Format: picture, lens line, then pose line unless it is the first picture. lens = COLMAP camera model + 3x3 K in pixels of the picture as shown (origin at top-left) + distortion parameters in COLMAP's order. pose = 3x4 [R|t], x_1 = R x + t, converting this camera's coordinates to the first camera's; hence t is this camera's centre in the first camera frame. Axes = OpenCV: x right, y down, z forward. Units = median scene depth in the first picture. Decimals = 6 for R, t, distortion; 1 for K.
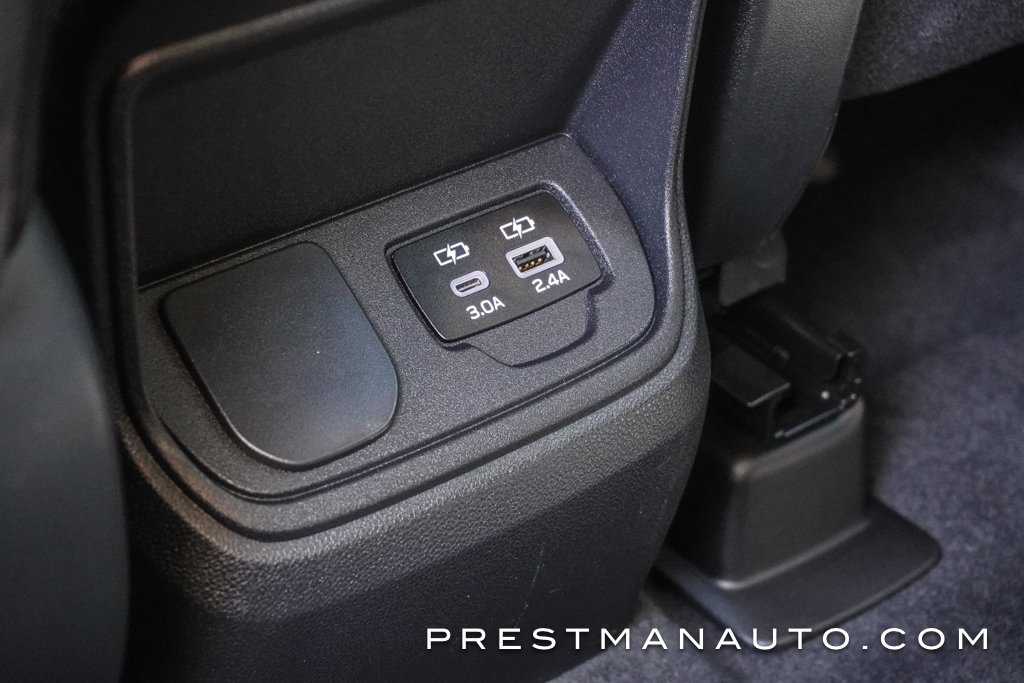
lens RADIAL K [[2288.3, 0, 512.0], [0, 2288.3, 341.5], [0, 0, 1]] dist [0.032845, 0.086372]
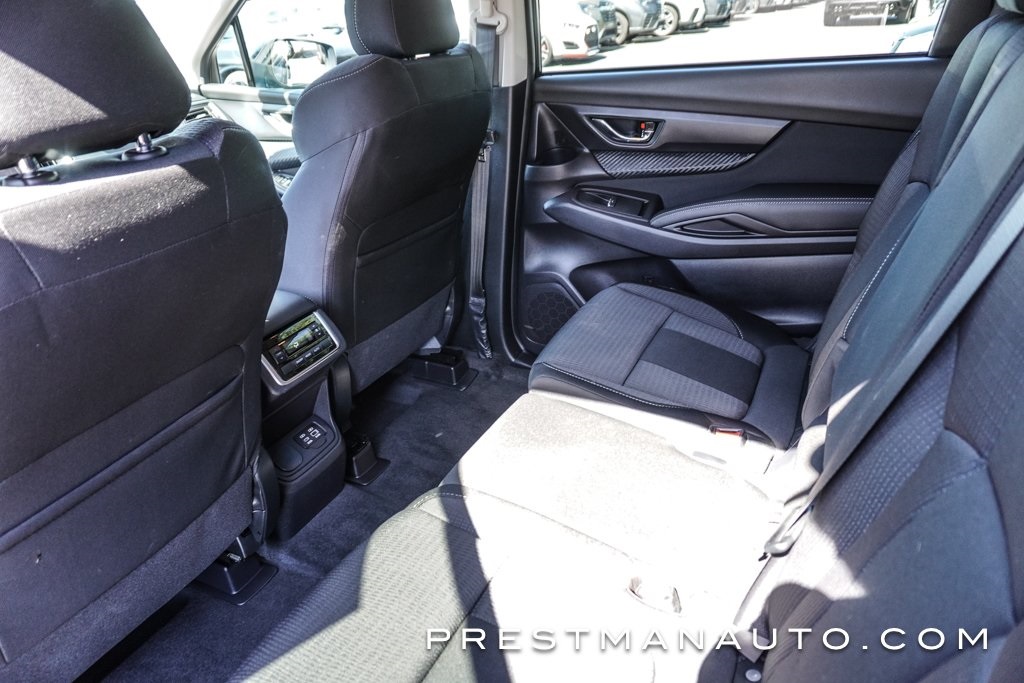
lens RADIAL K [[679.1, 0, 512.0], [0, 679.1, 341.5], [0, 0, 1]] dist [-0.040789, 0.021090]
pose [[0.893371, -0.258775, 0.367320, -0.135266], [0.305478, 0.949305, -0.074184, 0.033913], [-0.329502, 0.178482, 0.927131, -1.123236]]
